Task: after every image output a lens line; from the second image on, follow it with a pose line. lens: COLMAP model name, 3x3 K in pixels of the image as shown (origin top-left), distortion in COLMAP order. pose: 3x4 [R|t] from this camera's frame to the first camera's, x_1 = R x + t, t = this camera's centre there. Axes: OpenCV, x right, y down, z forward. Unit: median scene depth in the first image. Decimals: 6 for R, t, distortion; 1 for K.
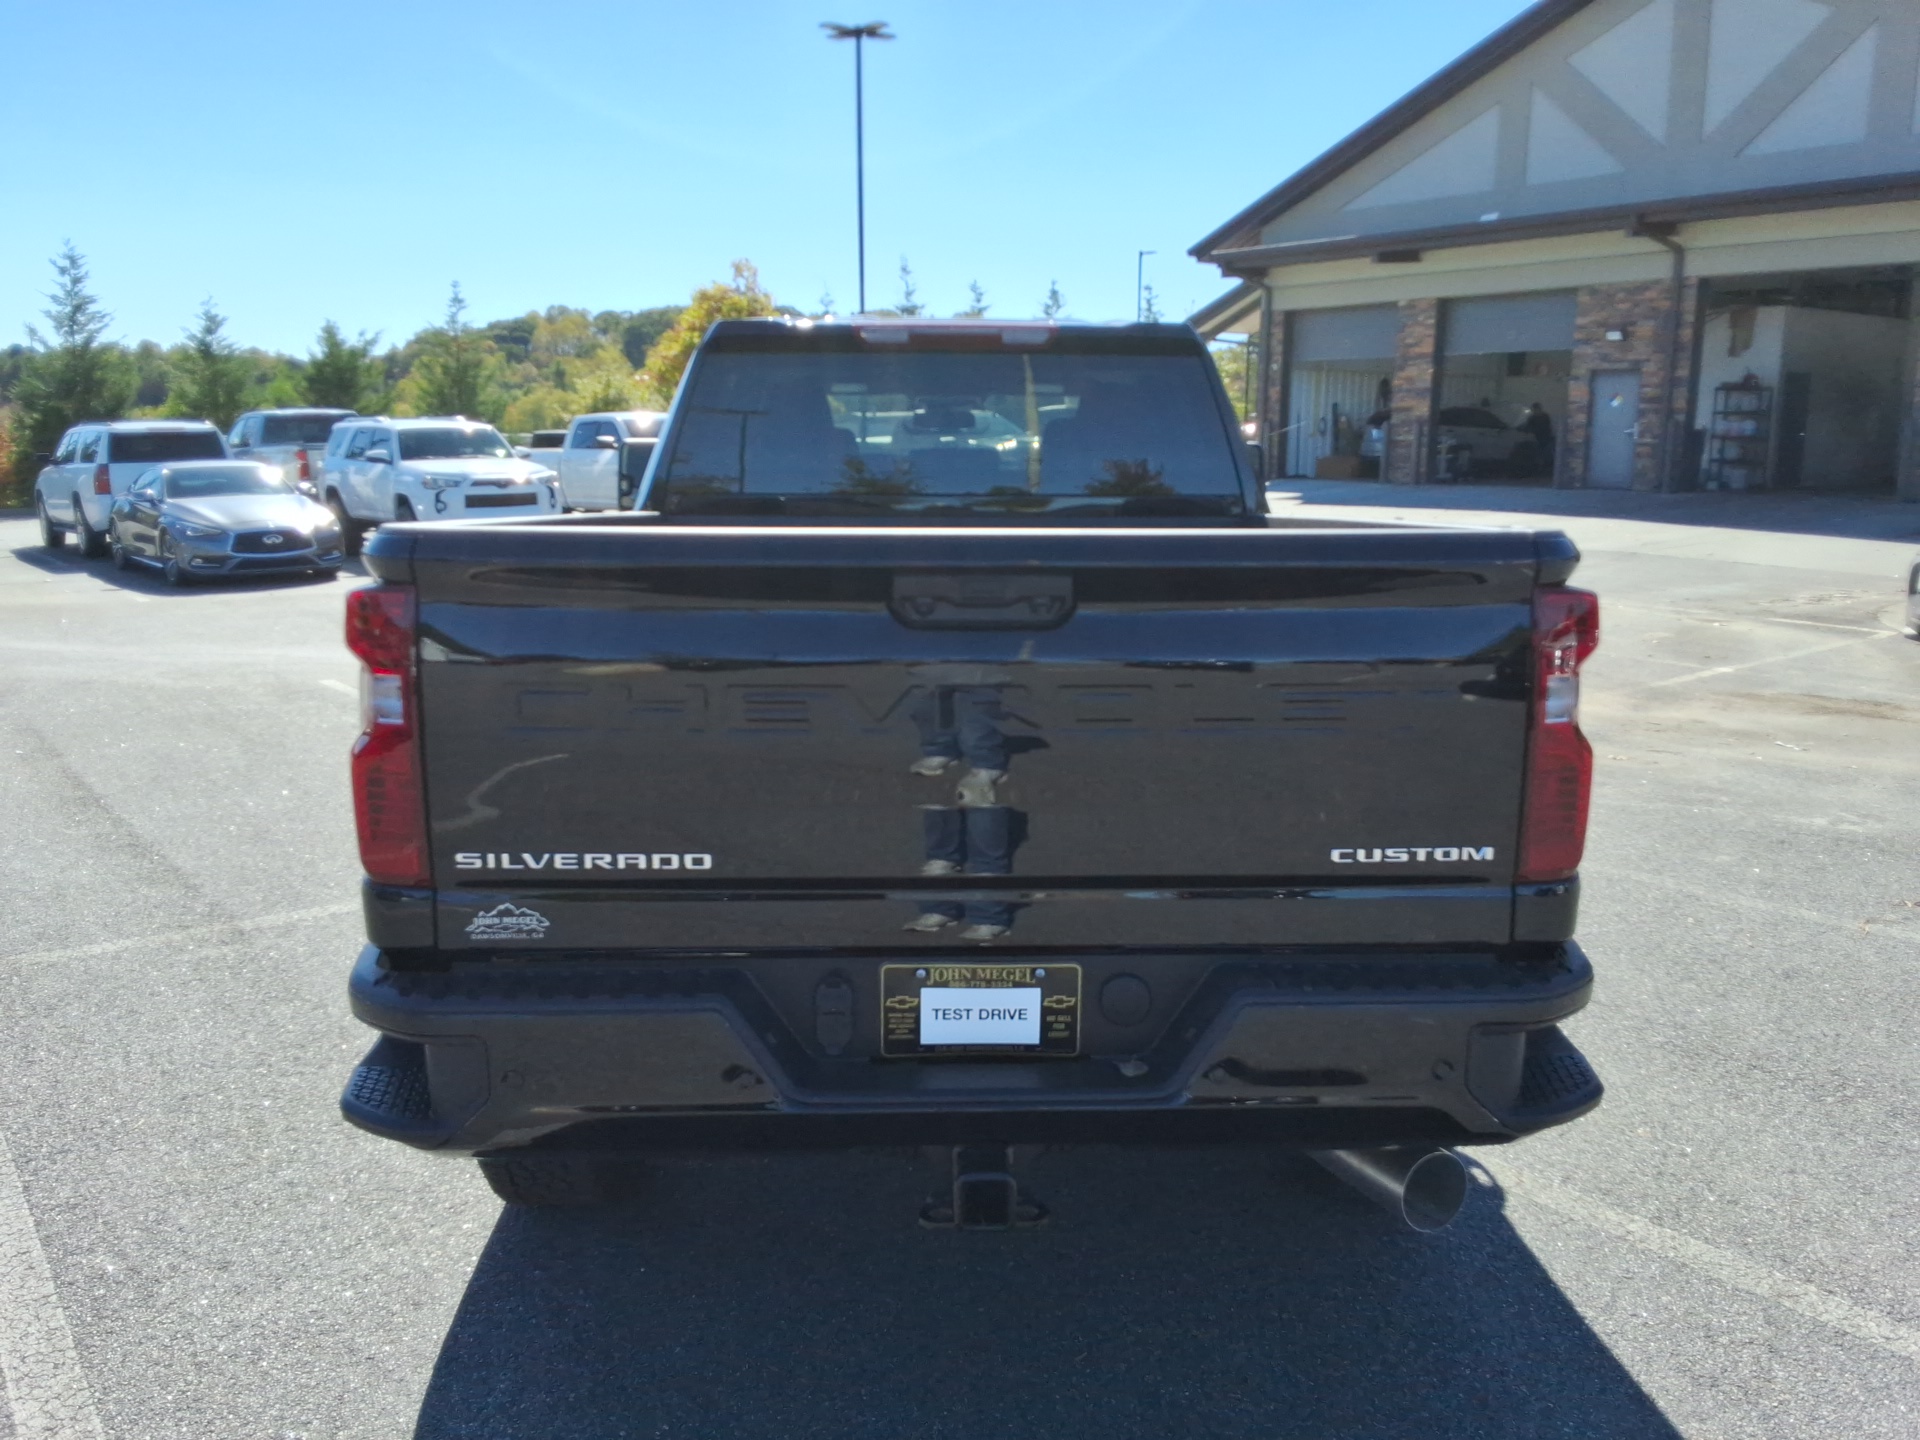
lens RADIAL K [[1554.0, 0, 977.5], [0, 1554.0, 714.4], [0, 0, 1]] dist [0.106931, -0.167362]
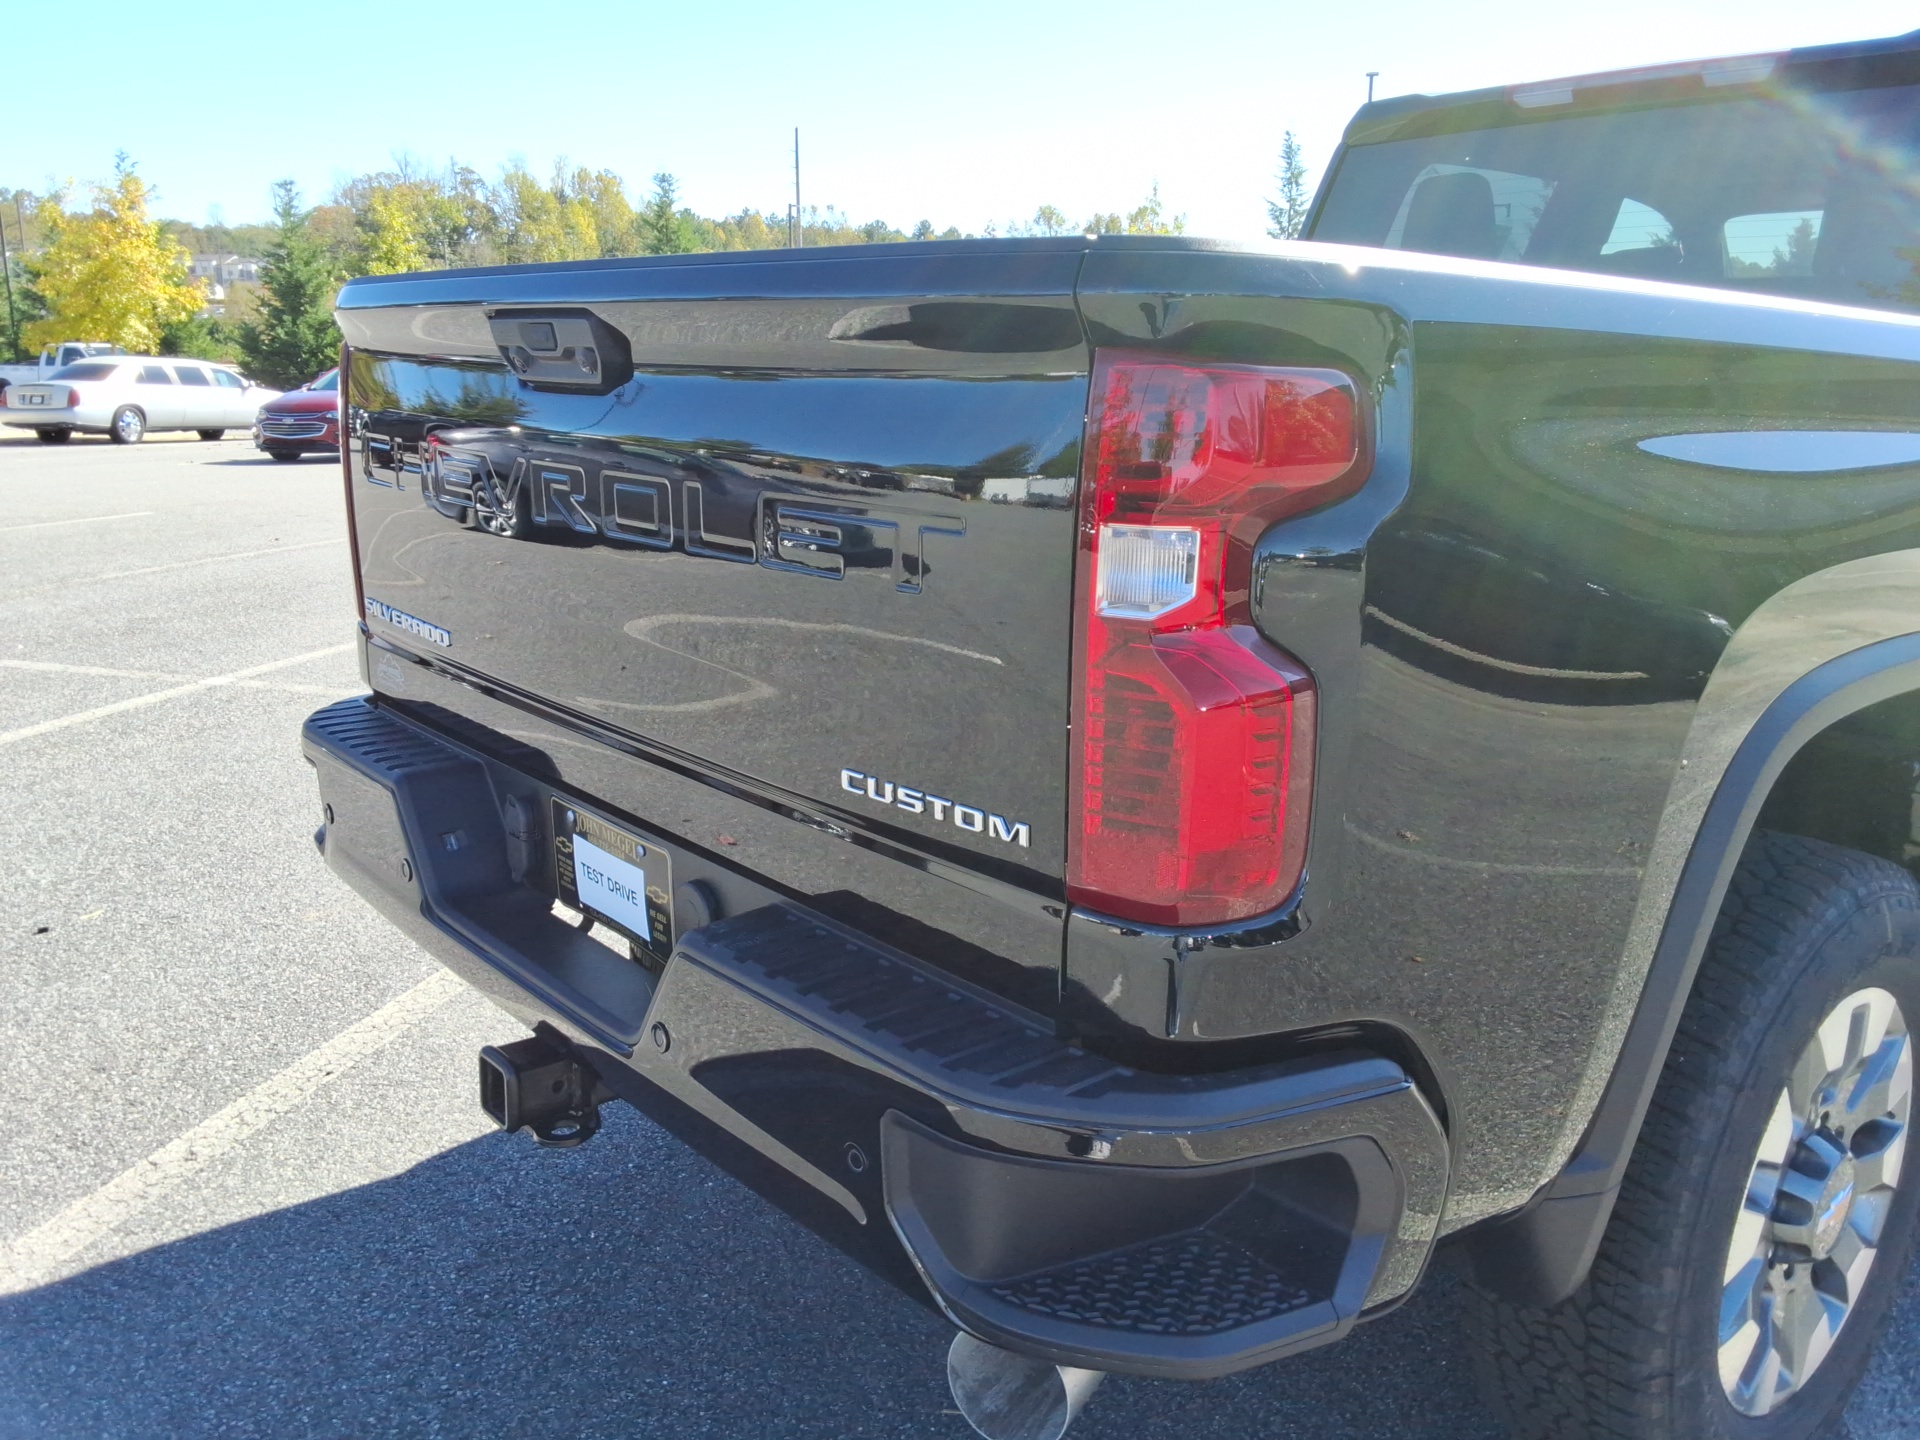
lens RADIAL K [[1554.0, 0, 977.5], [0, 1554.0, 714.4], [0, 0, 1]] dist [0.106931, -0.167362]
pose [[0.615798, 0.179060, -0.767287, 0.609453], [-0.138748, 0.983260, 0.118107, -0.014207], [0.775591, 0.033729, 0.630334, 0.530333]]
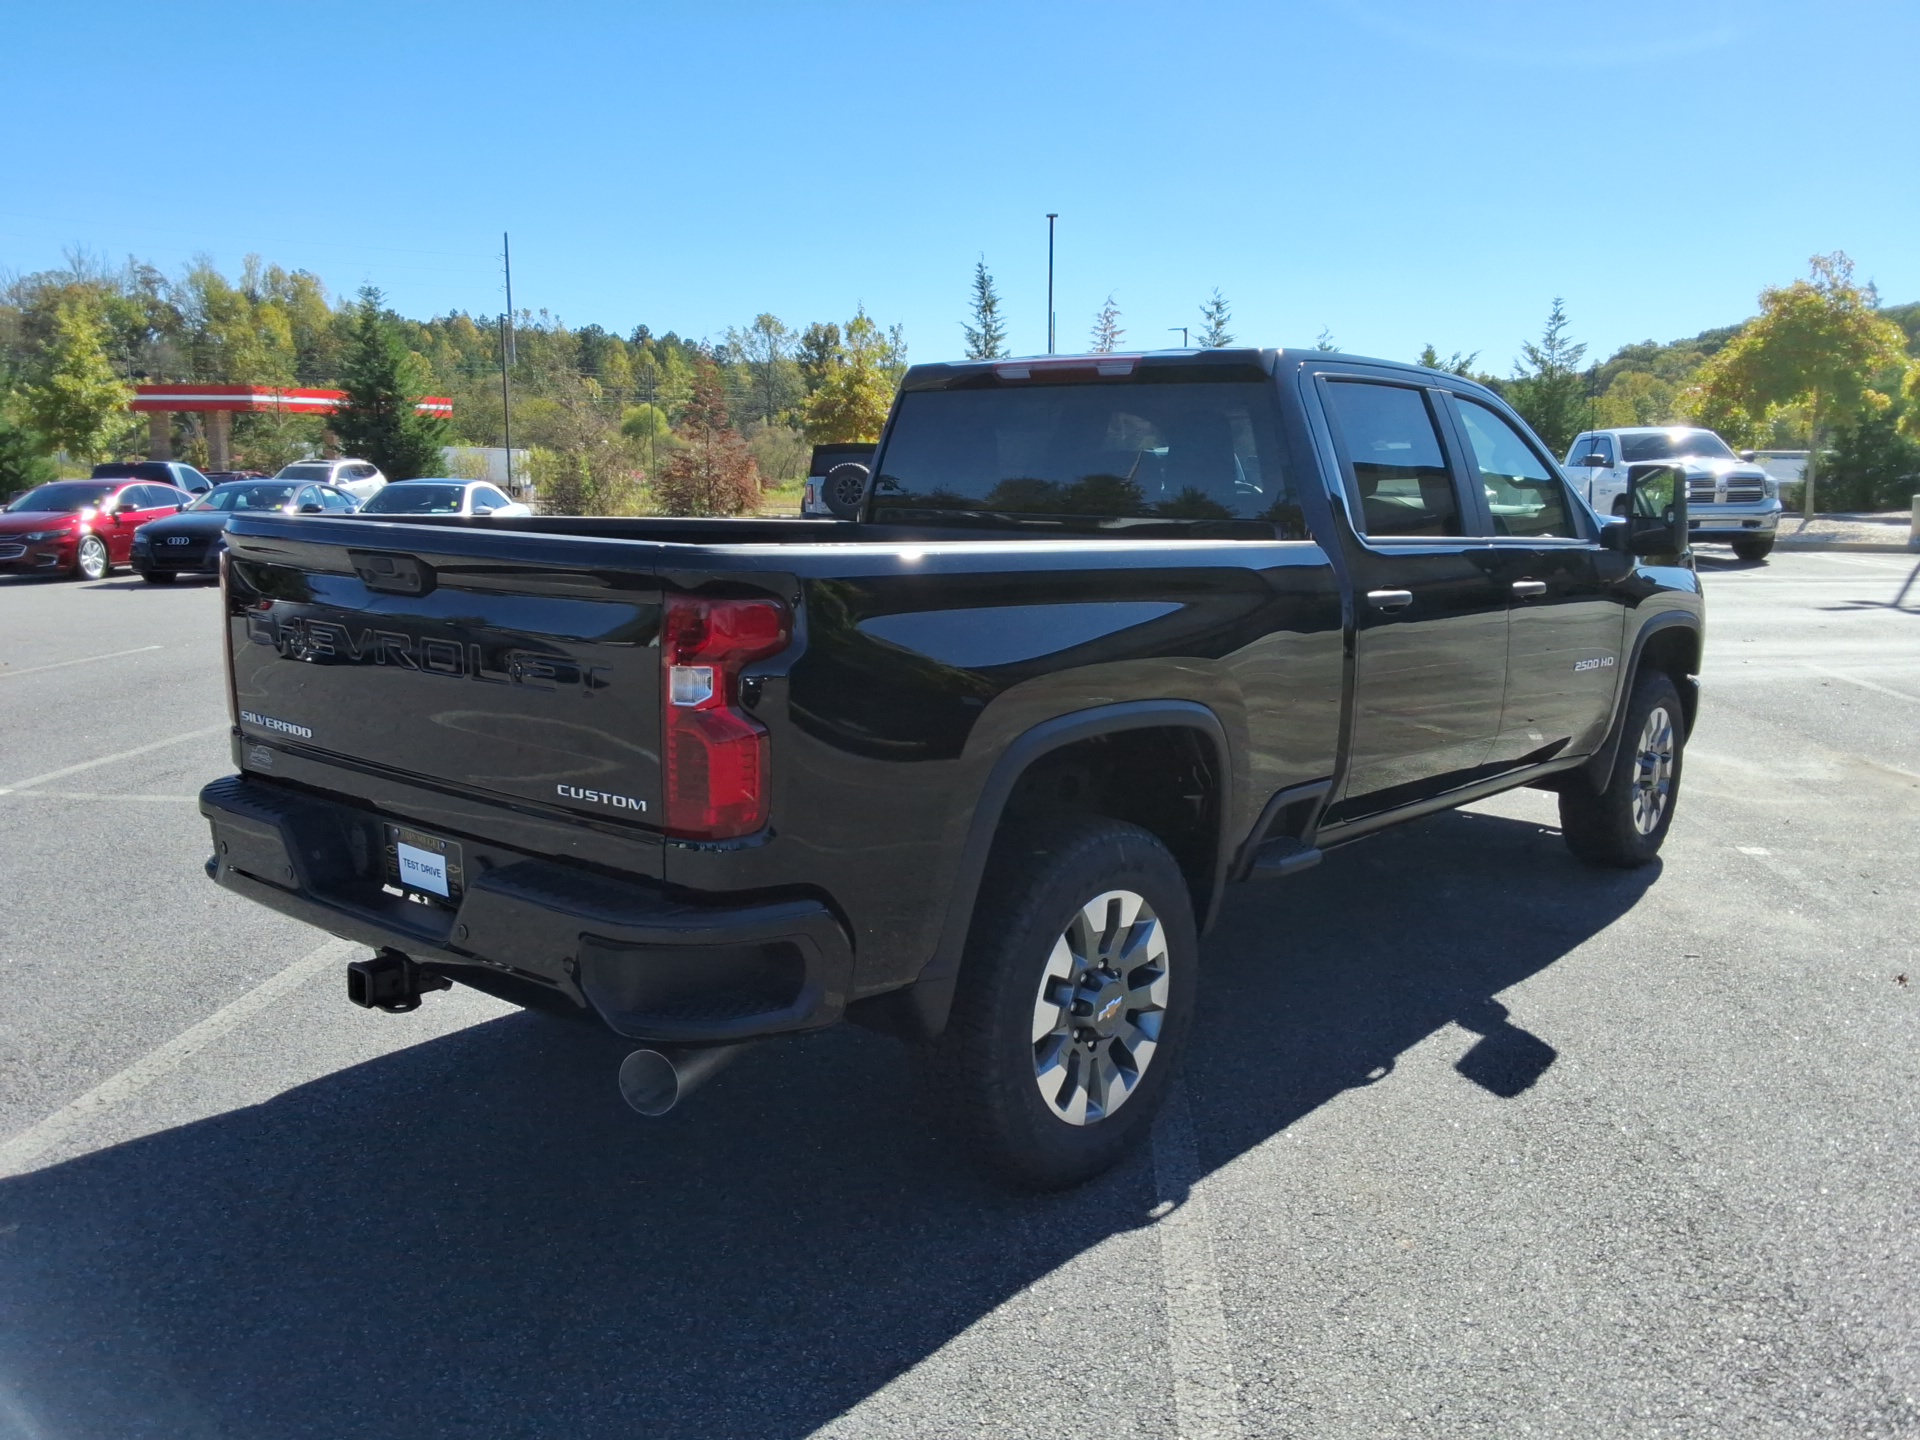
lens RADIAL K [[1554.0, 0, 977.5], [0, 1554.0, 714.4], [0, 0, 1]] dist [0.106931, -0.167362]
pose [[0.742026, 0.109814, -0.661315, 1.093837], [-0.116242, 0.992625, 0.034400, -0.045294], [0.660216, 0.051346, 0.749319, 0.213665]]
